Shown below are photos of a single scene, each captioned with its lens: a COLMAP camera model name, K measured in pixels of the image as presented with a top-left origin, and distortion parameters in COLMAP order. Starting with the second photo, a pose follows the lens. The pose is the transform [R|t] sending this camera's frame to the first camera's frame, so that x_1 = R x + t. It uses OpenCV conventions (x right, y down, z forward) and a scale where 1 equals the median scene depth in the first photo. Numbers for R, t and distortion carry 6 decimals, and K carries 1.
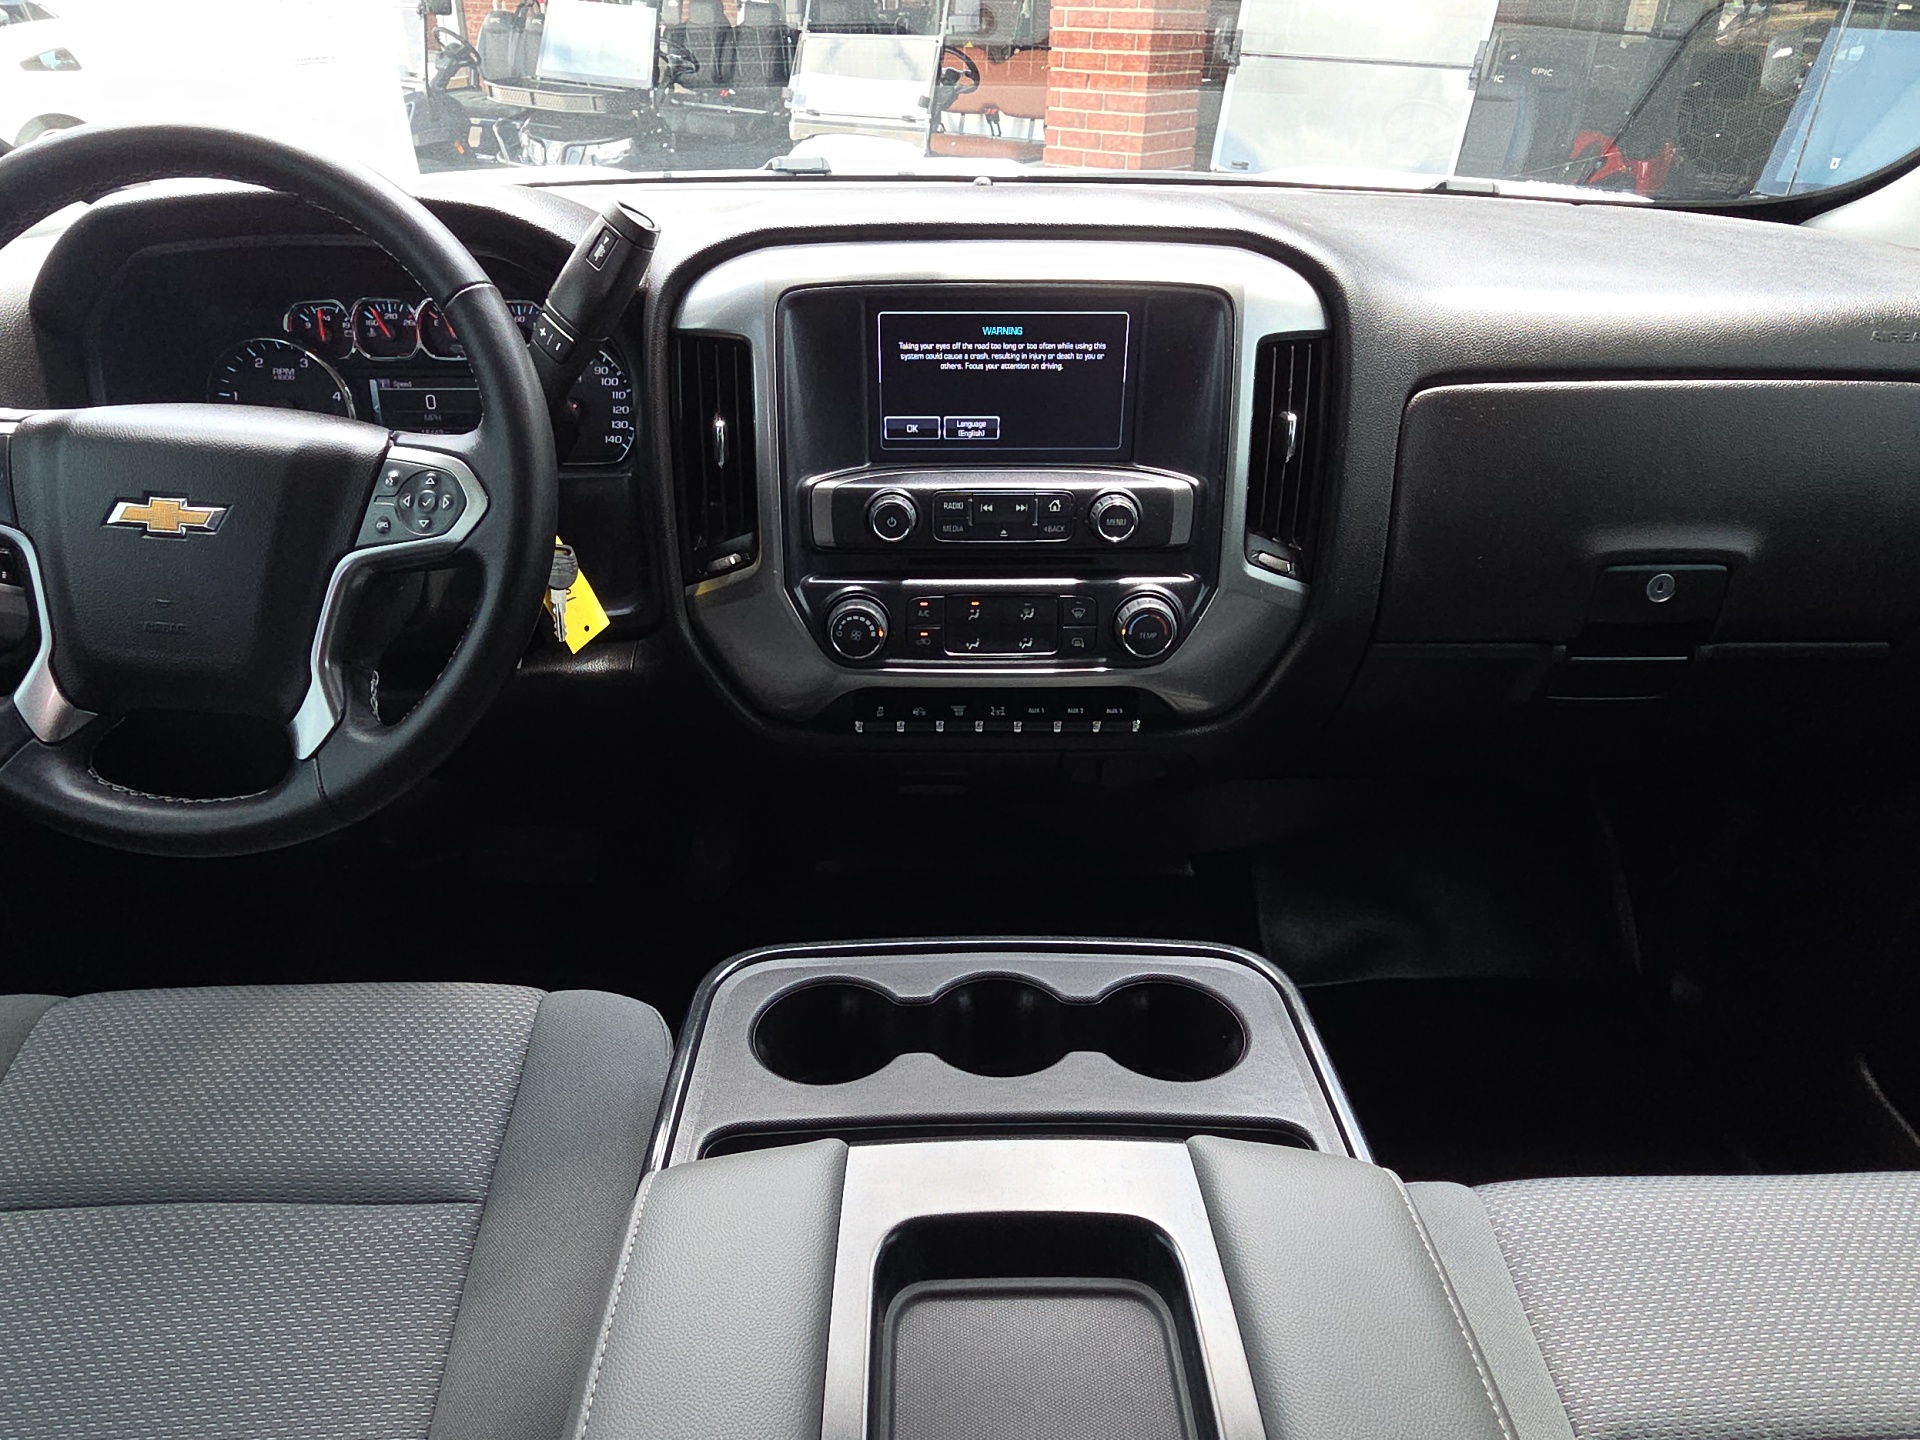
lens RADIAL K [[1264.1, 0, 948.4], [0, 1264.1, 713.1], [0, 0, 1]] dist [0.004061, 0.002227]
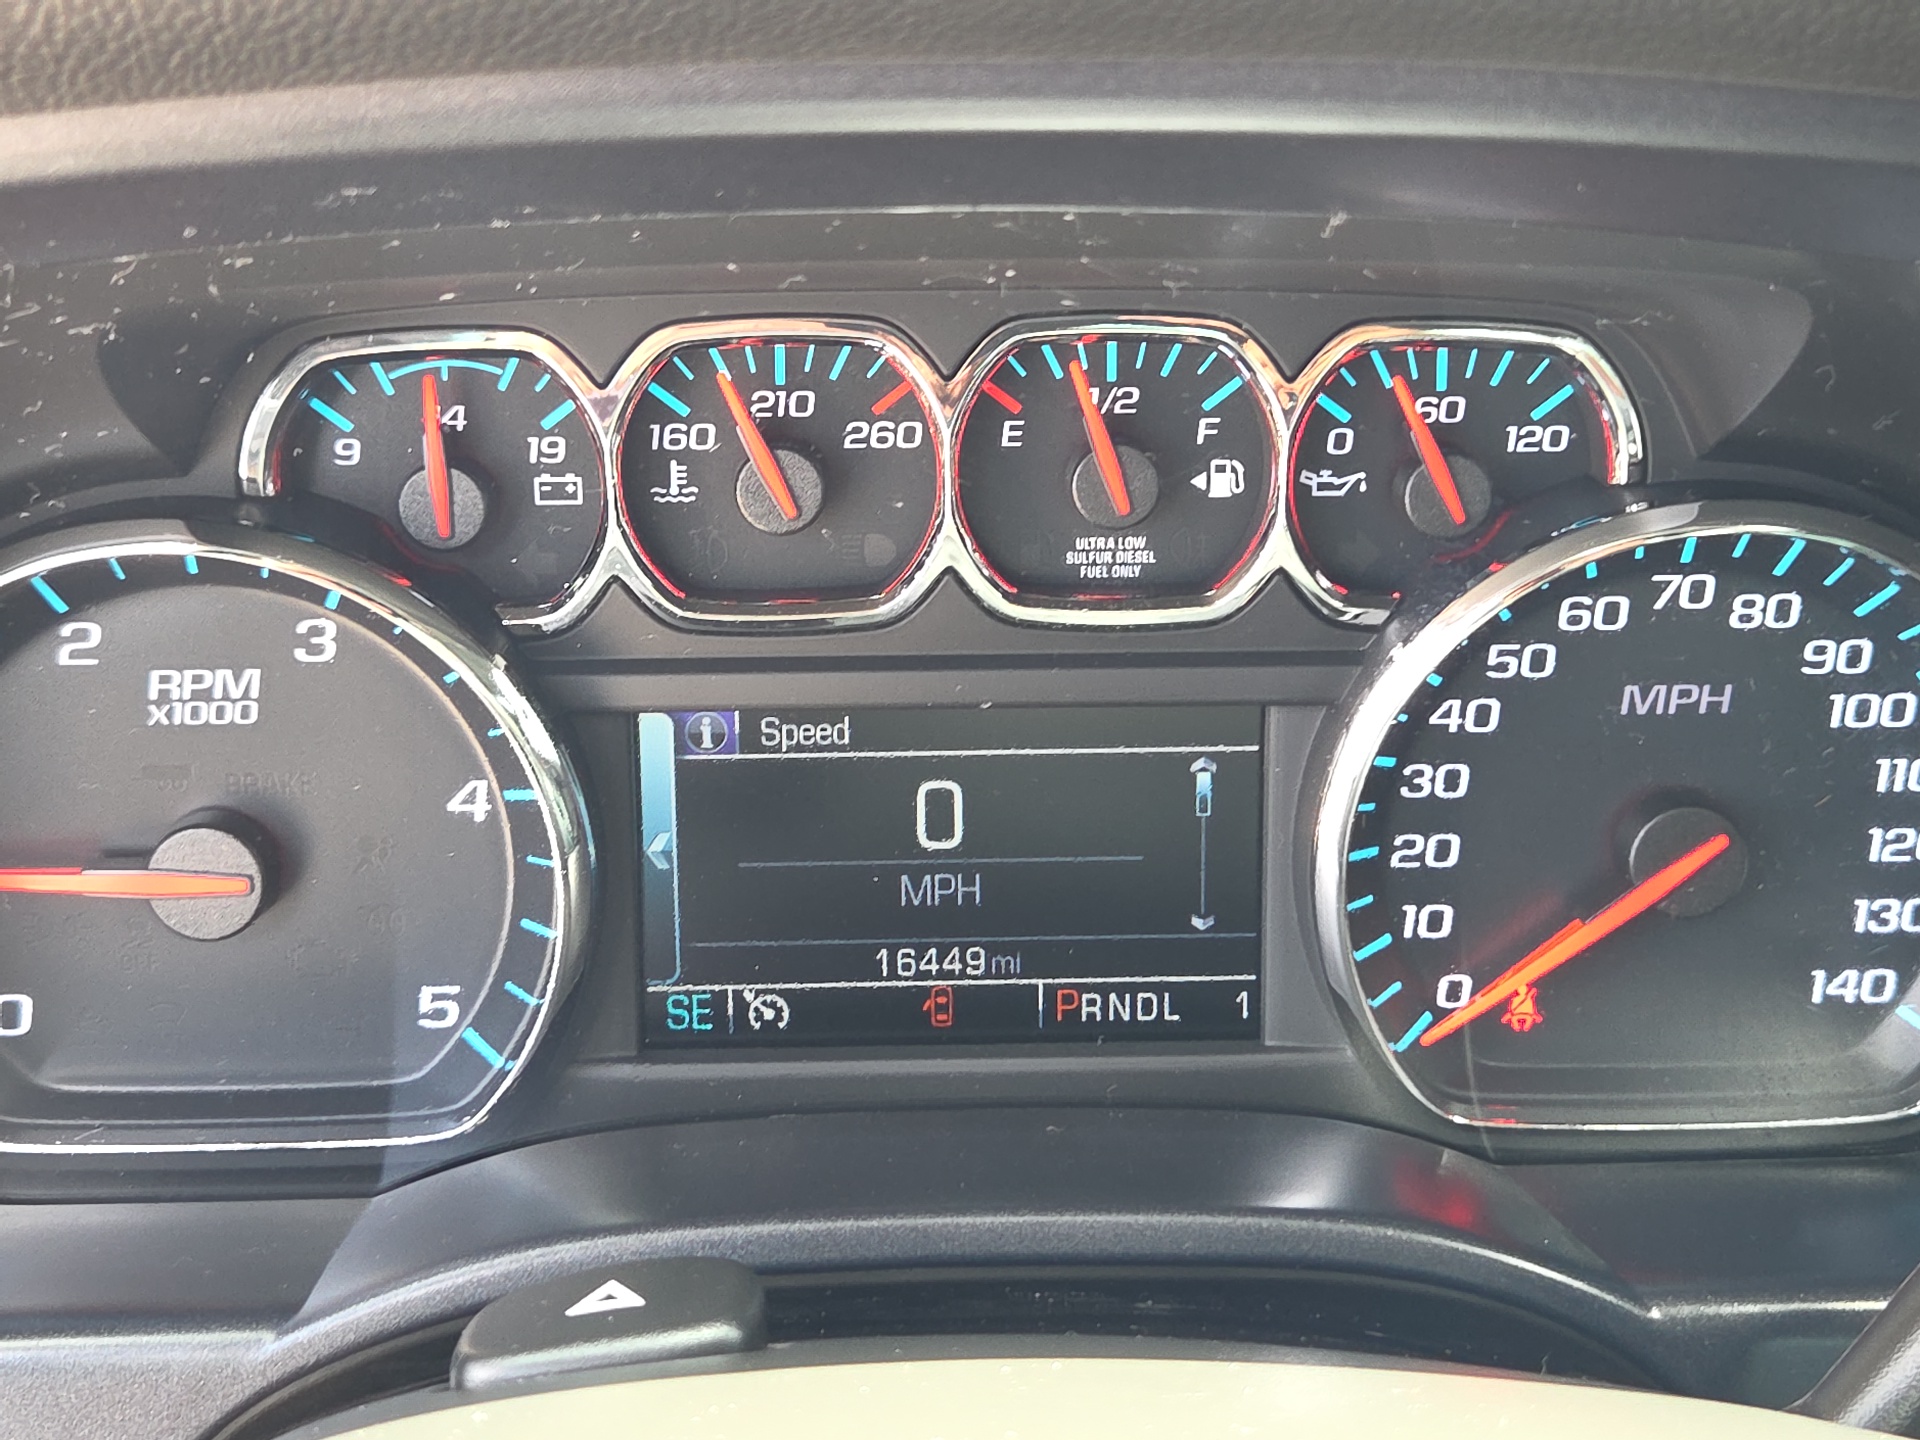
lens RADIAL K [[2865.2, 0, 955.7], [0, 2865.2, 703.4], [0, 0, 1]] dist [0.065556, 0.000000]
pose [[0.999208, -0.013361, 0.037493, -0.490461], [0.016538, 0.996180, -0.085739, -0.260995], [-0.036205, 0.086291, 0.995612, 0.642943]]
